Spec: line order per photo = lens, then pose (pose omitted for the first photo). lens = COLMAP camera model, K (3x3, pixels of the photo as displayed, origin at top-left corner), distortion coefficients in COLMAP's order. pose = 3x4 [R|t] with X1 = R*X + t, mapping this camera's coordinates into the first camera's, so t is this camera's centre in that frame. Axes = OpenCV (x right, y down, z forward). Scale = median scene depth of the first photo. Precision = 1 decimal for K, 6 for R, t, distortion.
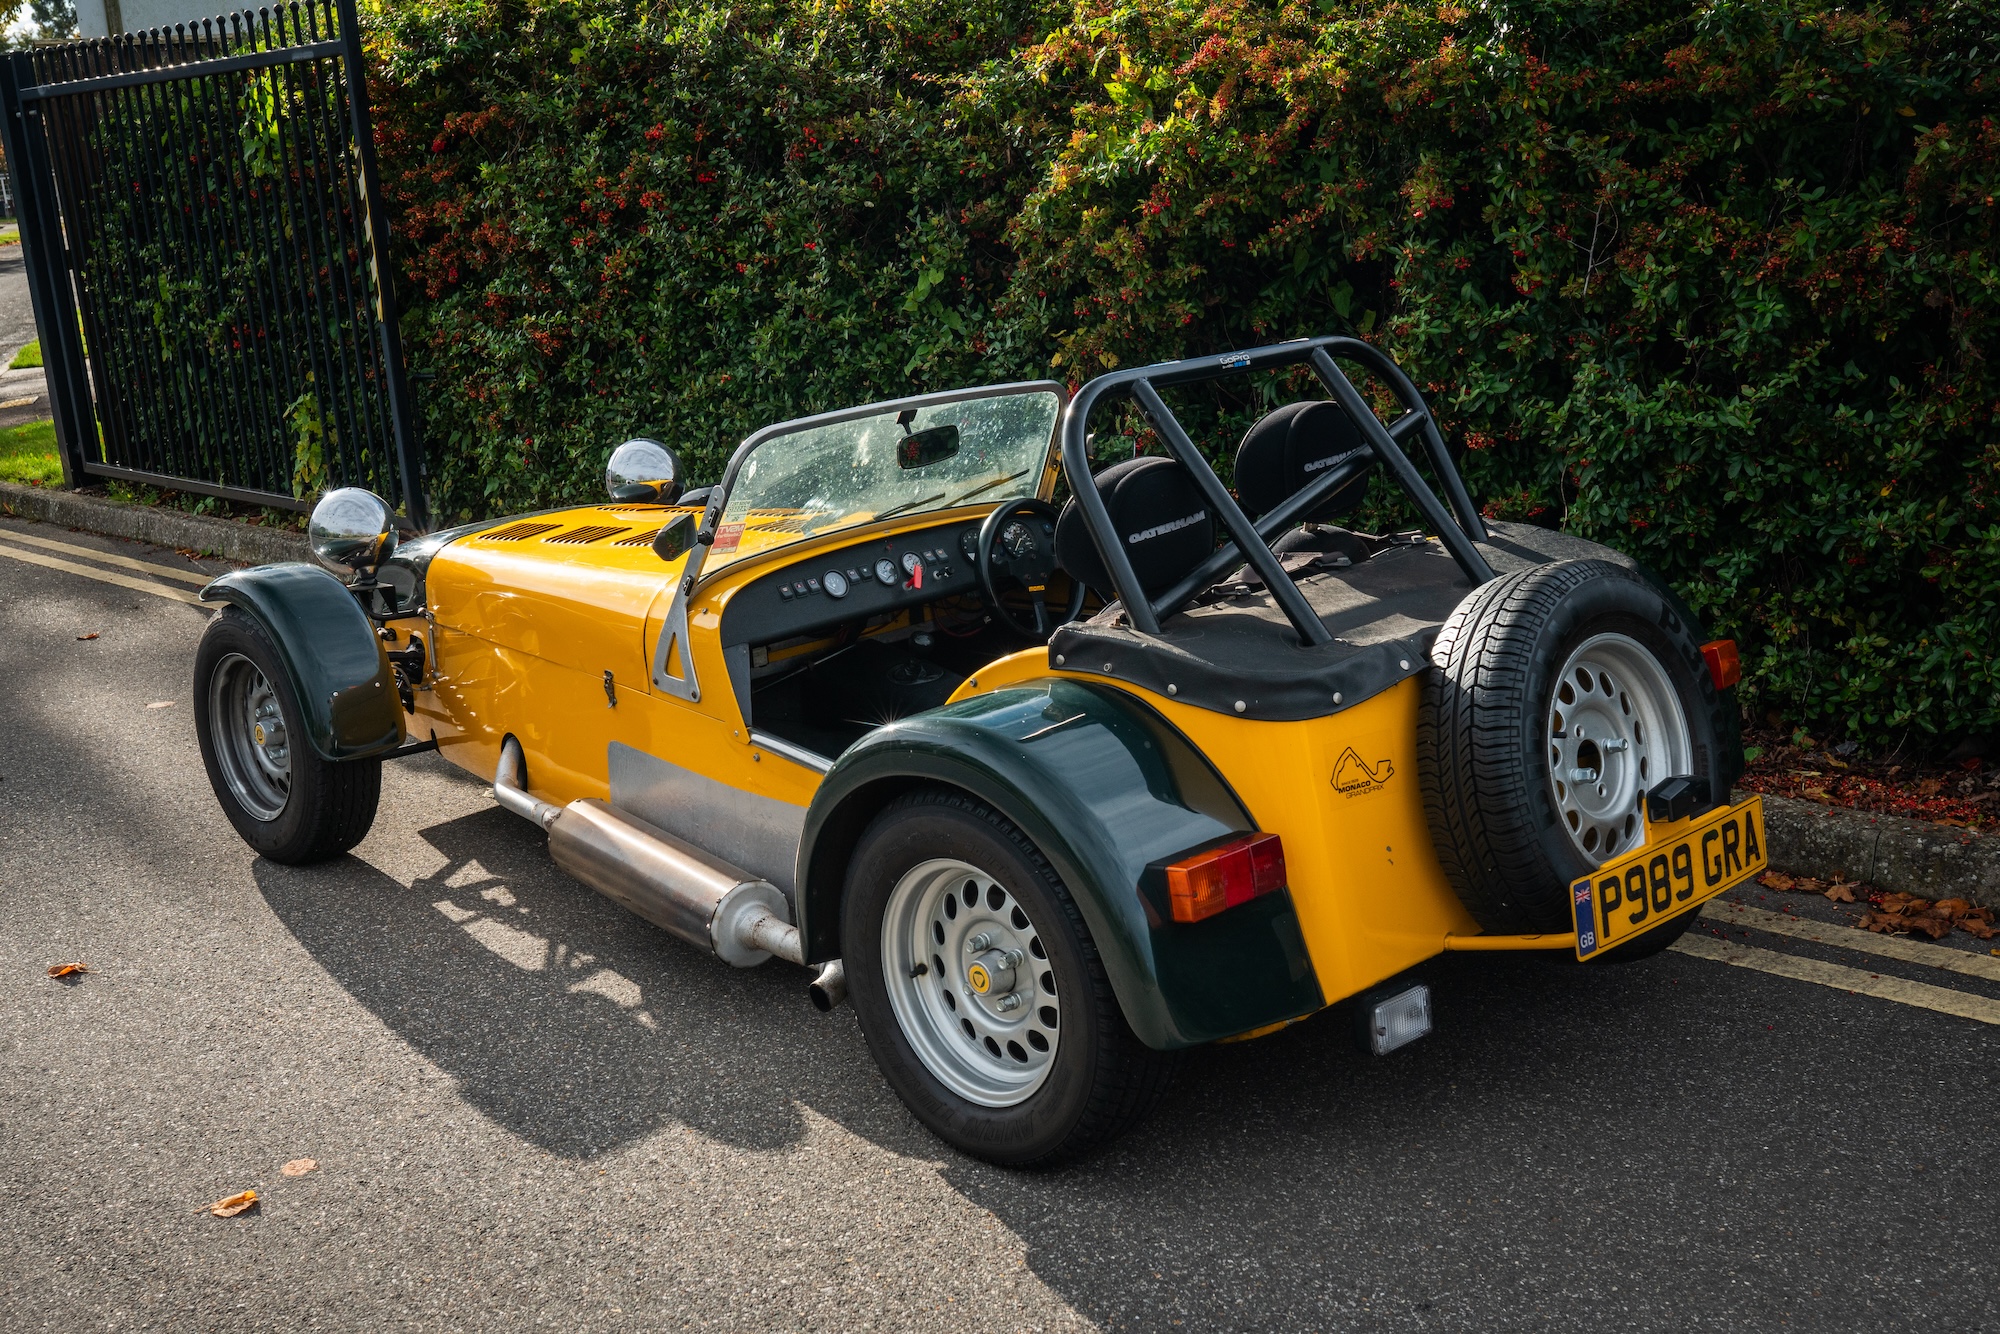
lens RADIAL K [[2171.7, 0, 1019.6], [0, 2171.7, 659.3], [0, 0, 1]] dist [-0.061349, 0.065325]
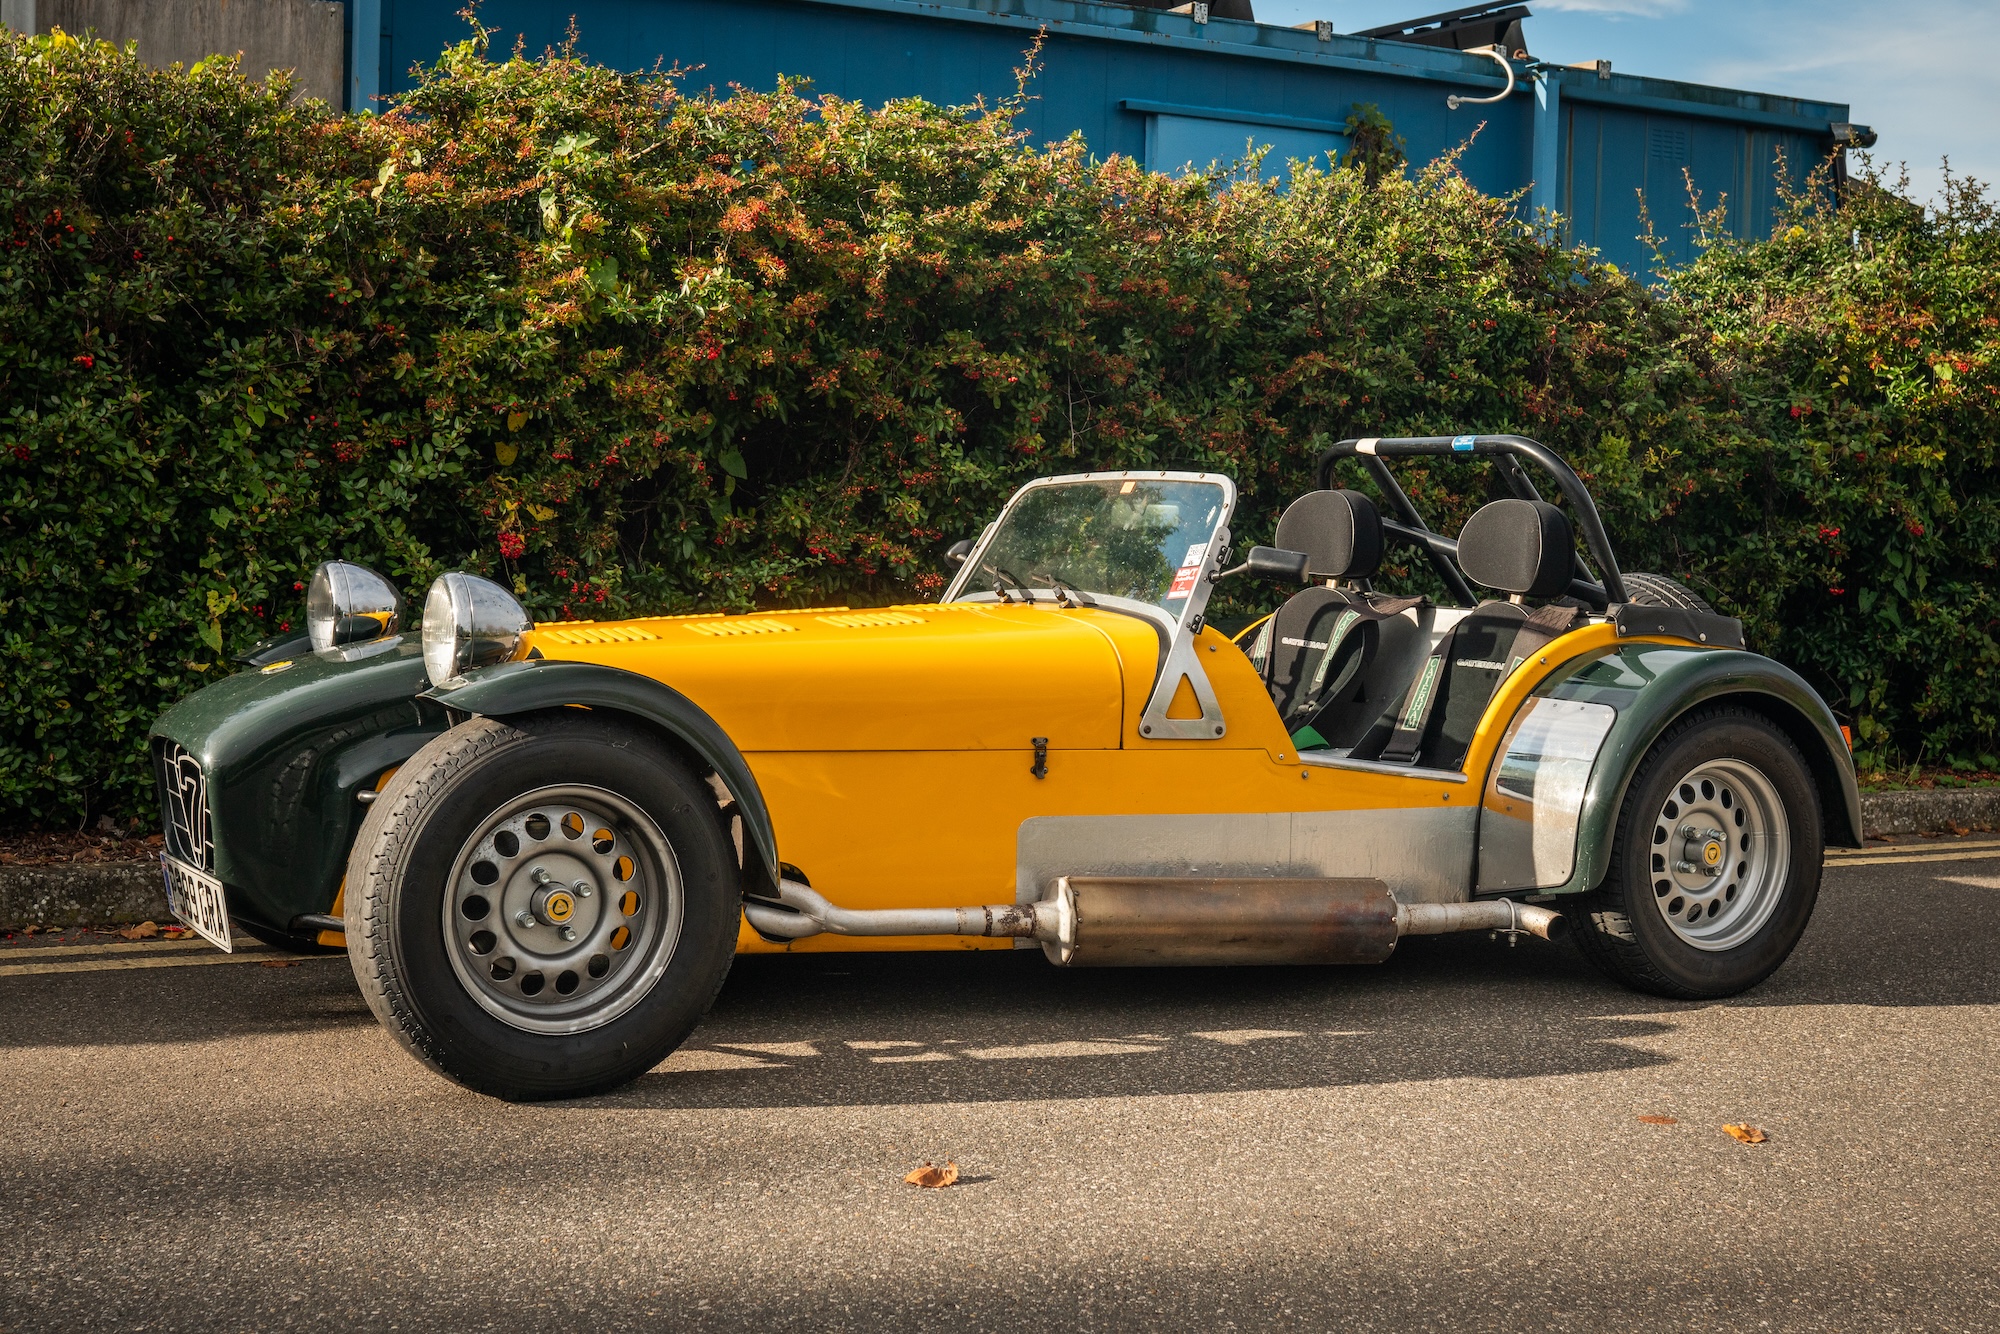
lens RADIAL K [[2343.2, 0, 1049.3], [0, 2343.2, 645.3], [0, 0, 1]] dist [-0.049702, 0.019458]
pose [[0.295715, 0.014134, 0.955172, -1.078083], [0.182214, 0.980698, -0.070924, 0.035078], [-0.937737, 0.195019, 0.287431, 0.674979]]
